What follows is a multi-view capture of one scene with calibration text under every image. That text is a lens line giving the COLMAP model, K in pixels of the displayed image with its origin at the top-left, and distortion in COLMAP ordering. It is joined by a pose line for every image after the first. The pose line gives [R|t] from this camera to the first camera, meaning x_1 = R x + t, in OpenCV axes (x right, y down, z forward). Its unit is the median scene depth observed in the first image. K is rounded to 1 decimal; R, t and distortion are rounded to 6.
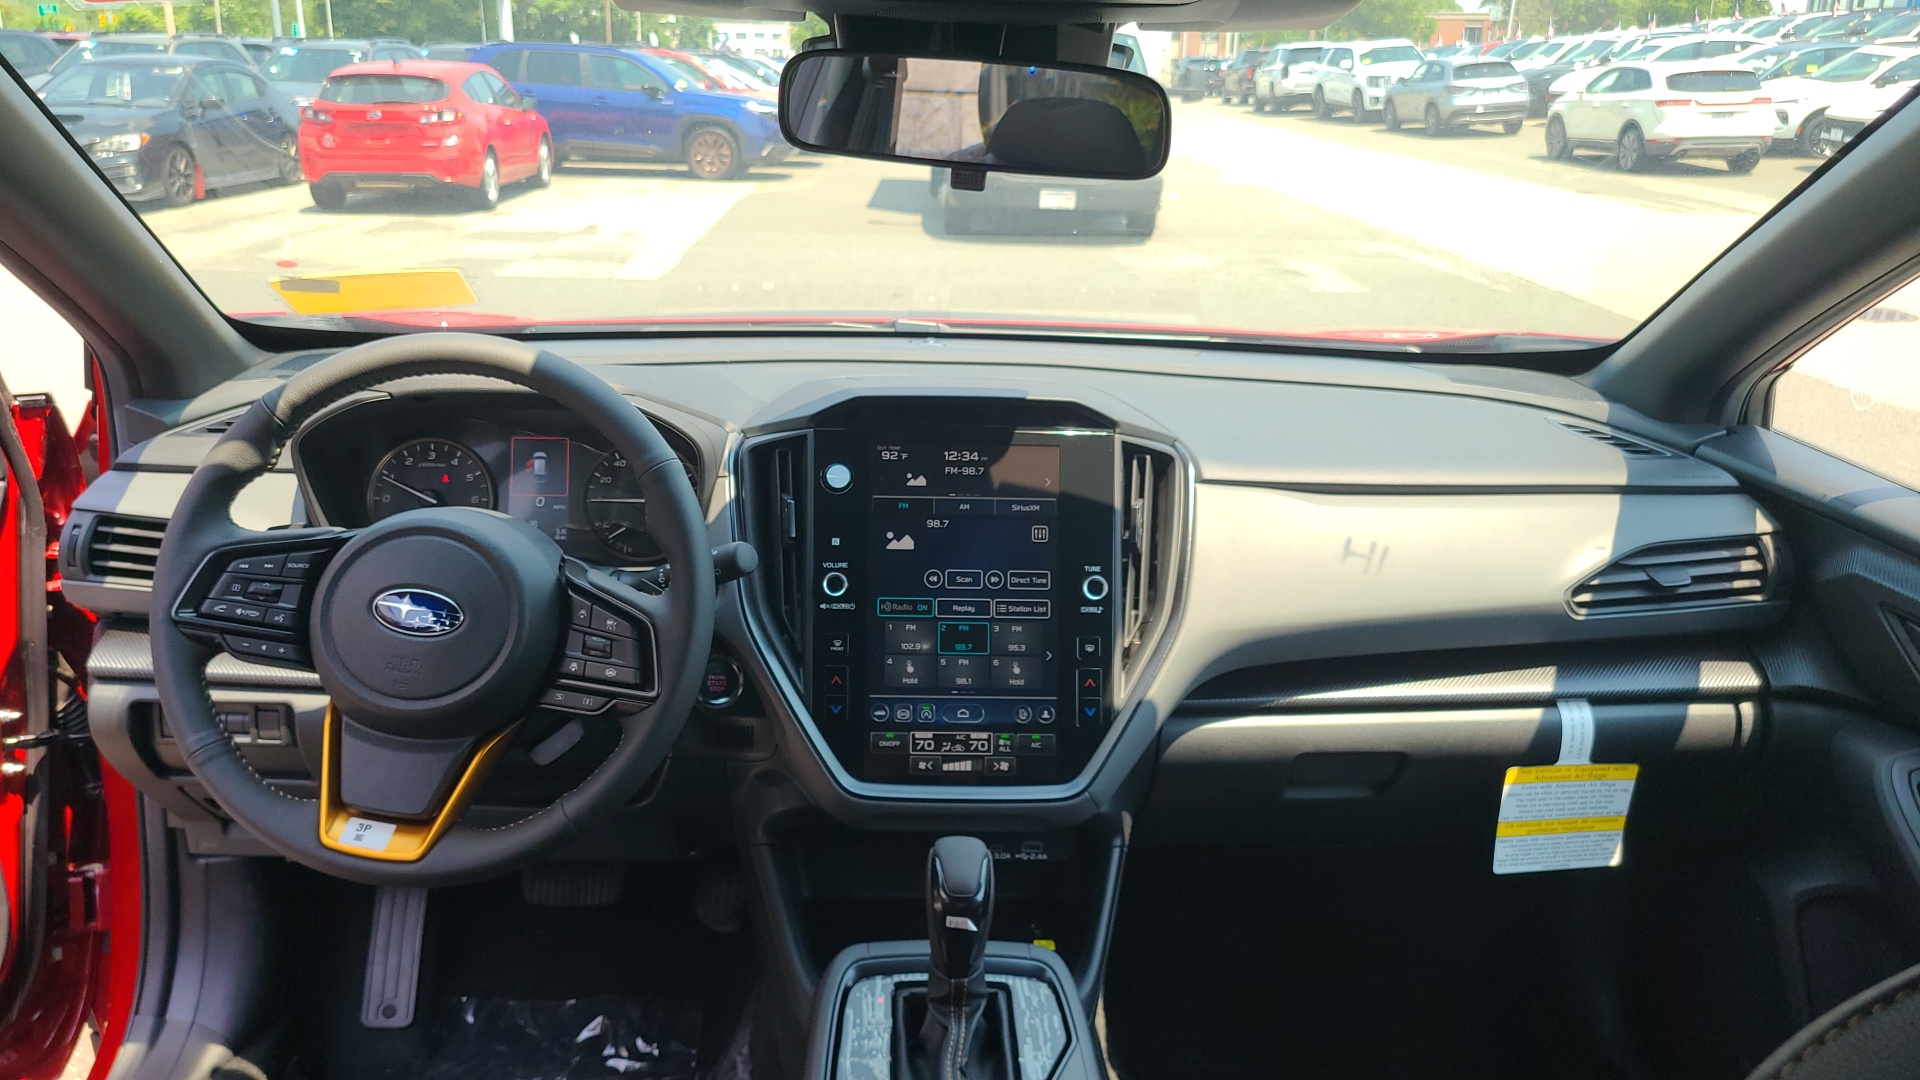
lens RADIAL K [[1459.8, 0, 951.7], [0, 1459.8, 532.0], [0, 0, 1]] dist [0.025556, -0.012633]
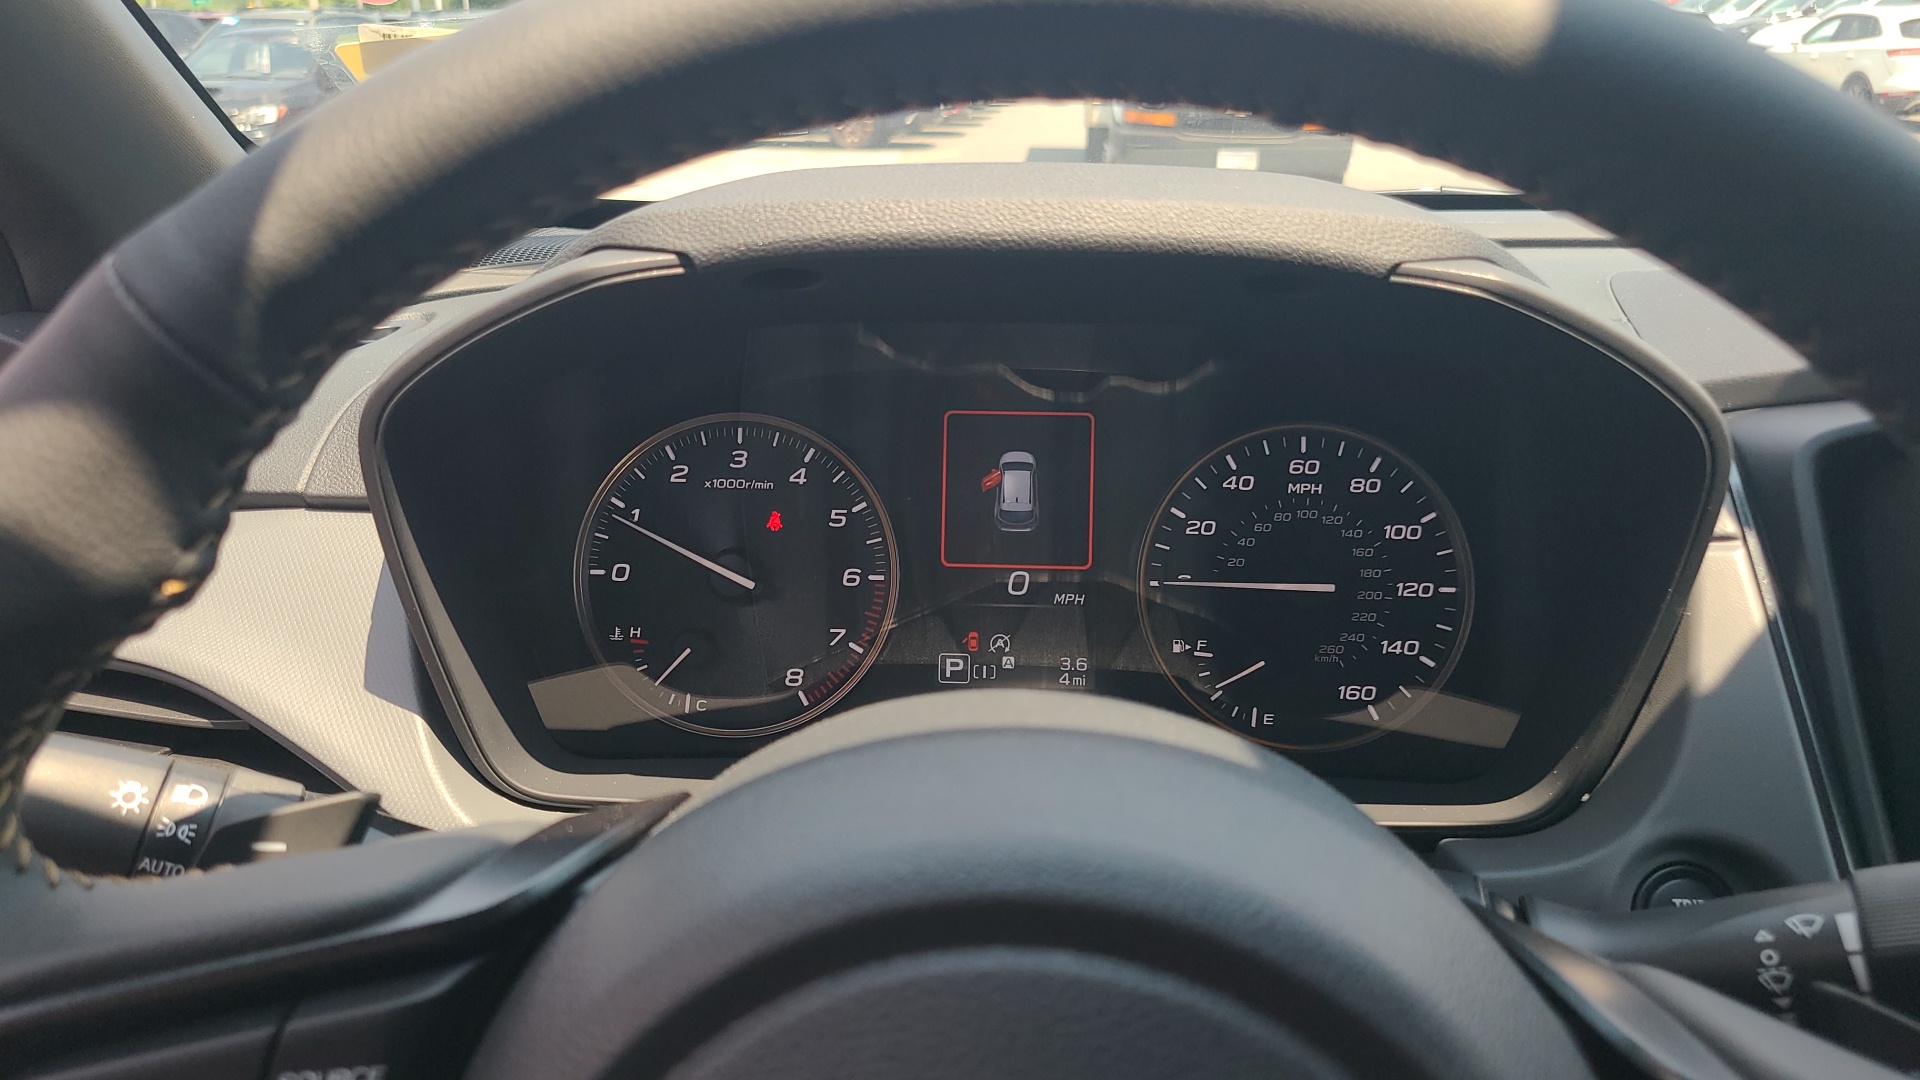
lens RADIAL K [[1459.8, 0, 946.3], [0, 1459.8, 525.4], [0, 0, 1]] dist [0.025556, -0.012633]
pose [[0.996585, 0.008603, -0.082124, -0.268998], [-0.008037, 0.999942, 0.007219, -0.038160], [0.082181, -0.006534, 0.996596, 0.625449]]
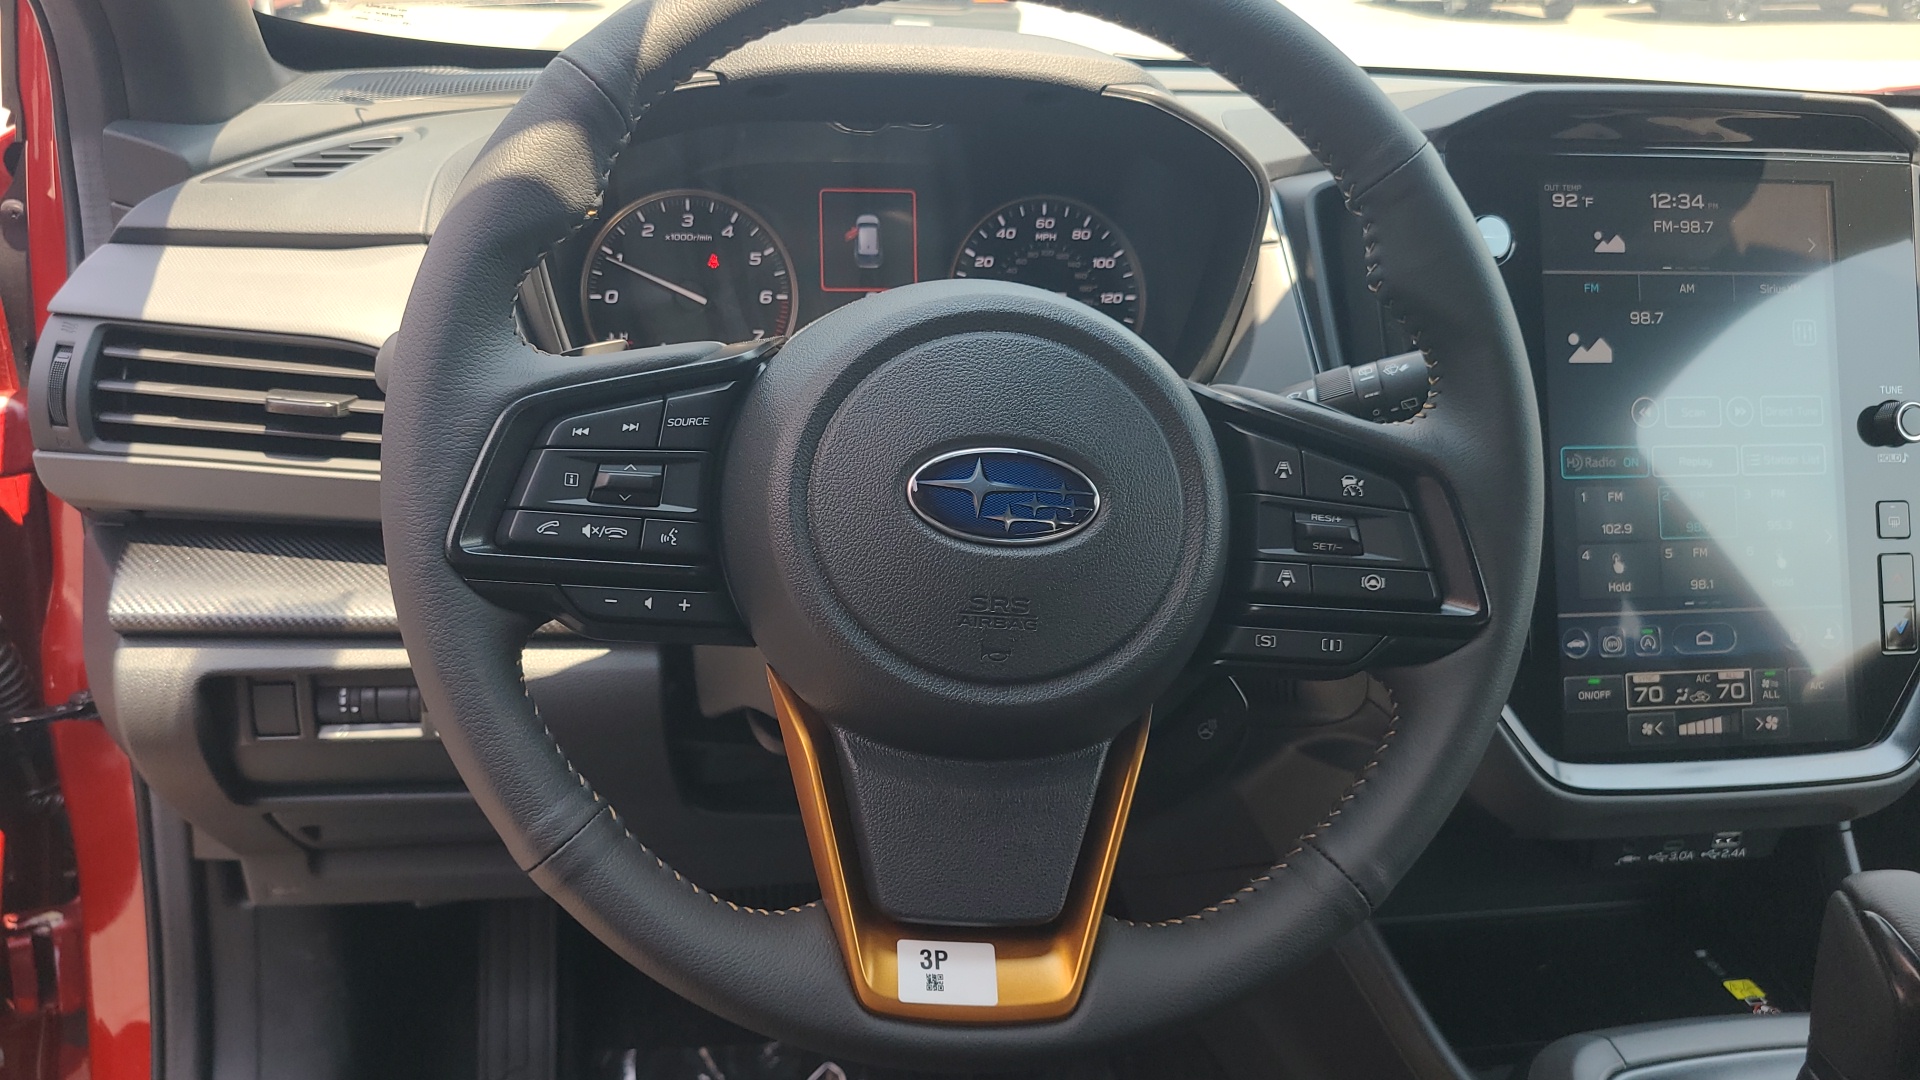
lens RADIAL K [[1459.8, 0, 950.4], [0, 1459.8, 521.9], [0, 0, 1]] dist [0.025556, -0.012633]
pose [[0.990267, -0.031695, 0.135524, -0.332015], [0.019659, 0.995815, 0.089249, 0.016025], [-0.137785, -0.085716, 0.986746, 0.407431]]
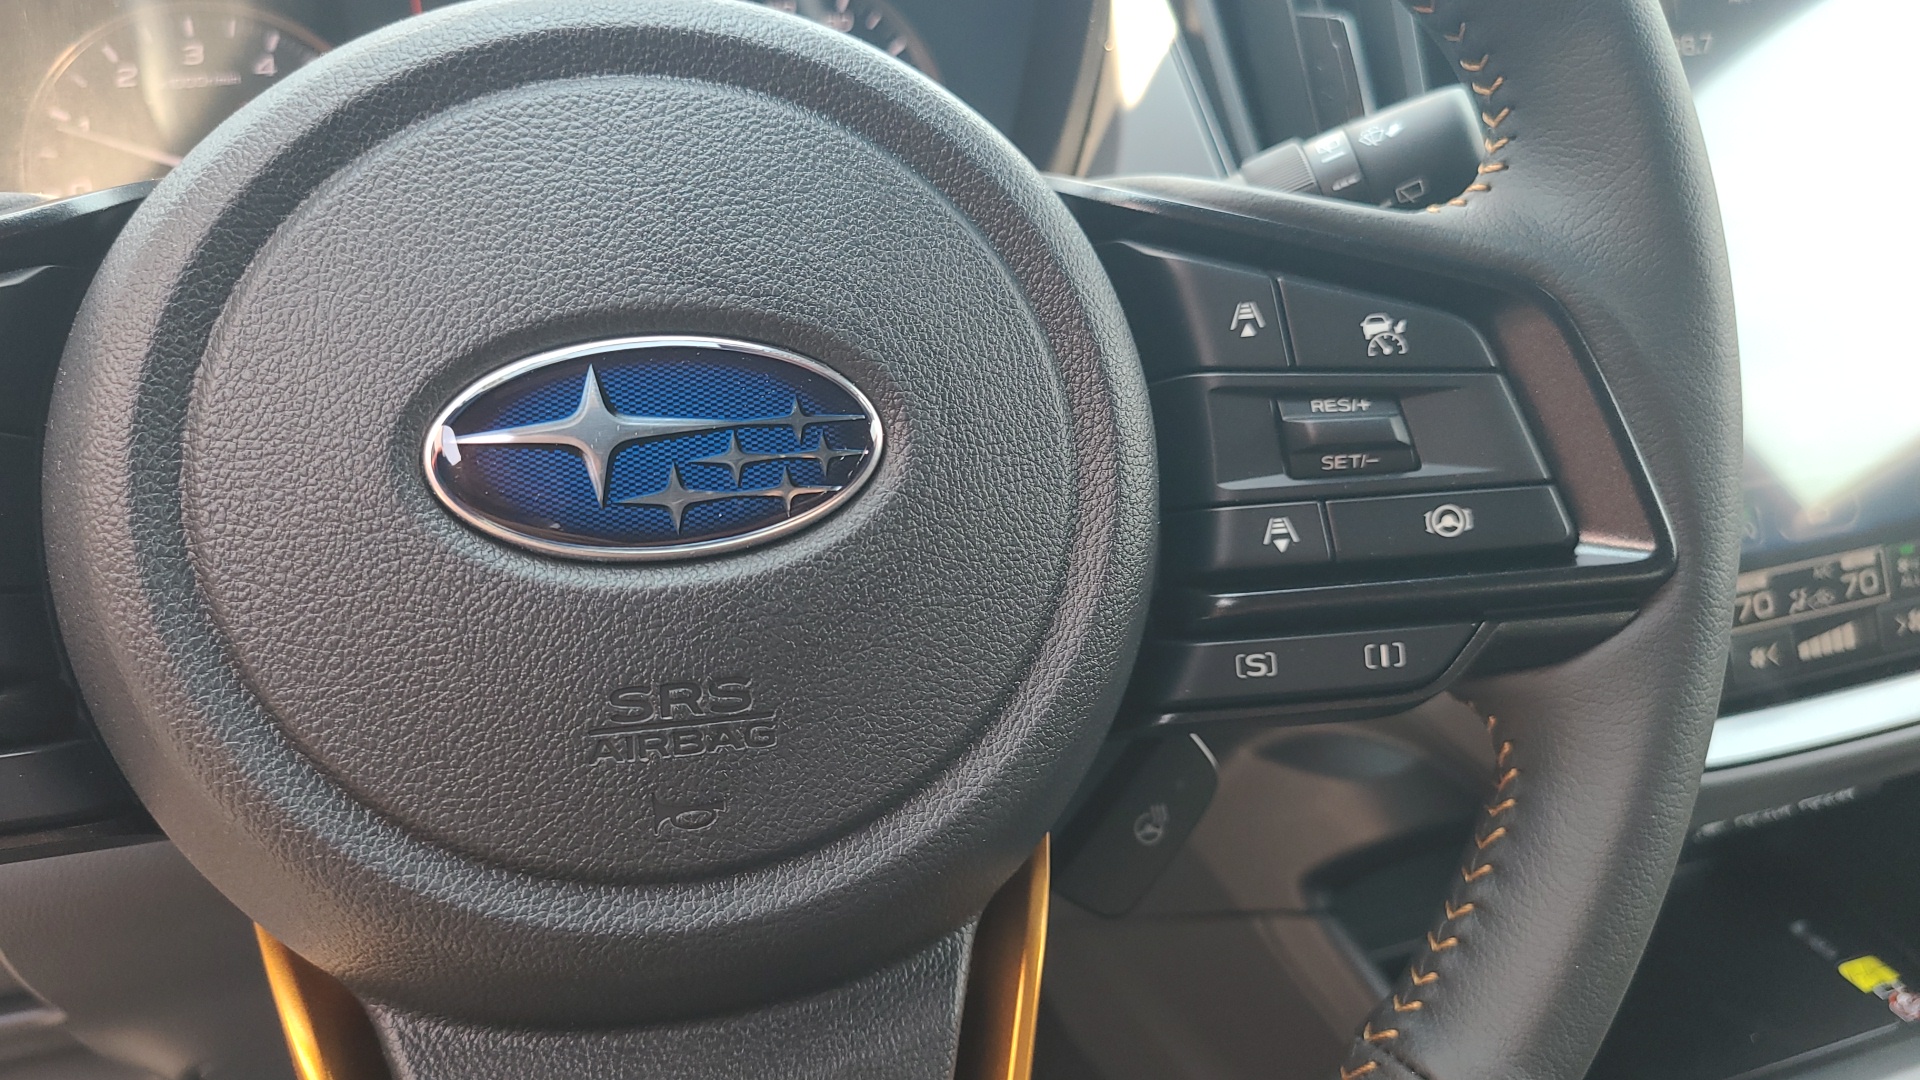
lens RADIAL K [[1459.8, 0, 949.1], [0, 1459.8, 537.2], [0, 0, 1]] dist [0.025556, -0.012633]
pose [[0.958017, -0.171615, 0.229676, -0.279863], [0.137664, 0.978027, 0.156563, 0.030702], [-0.251498, -0.118372, 0.960592, 0.595633]]
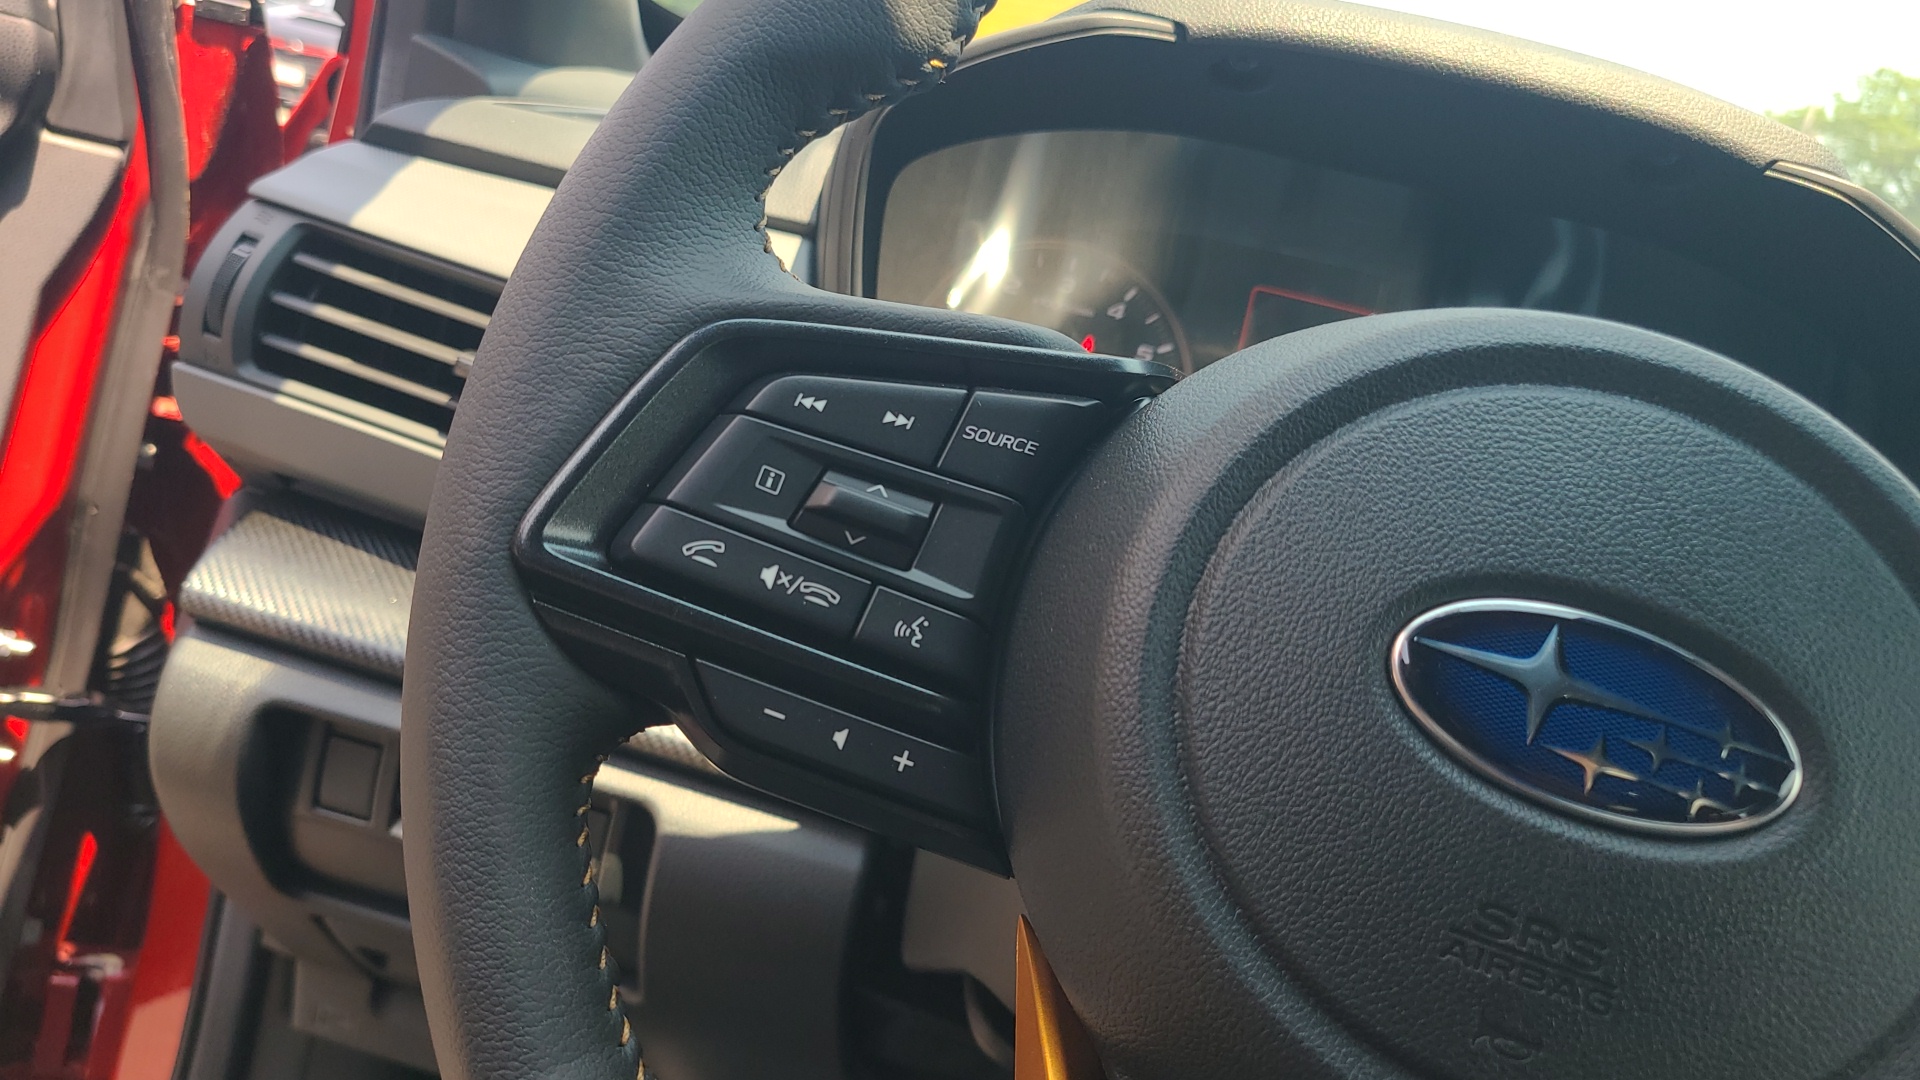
lens RADIAL K [[1459.8, 0, 957.9], [0, 1459.8, 550.3], [0, 0, 1]] dist [0.025556, -0.012633]
pose [[0.970533, 0.228552, -0.076349, -0.333520], [-0.232171, 0.971753, -0.042352, 0.046783], [0.064513, 0.058830, 0.996181, 0.577589]]
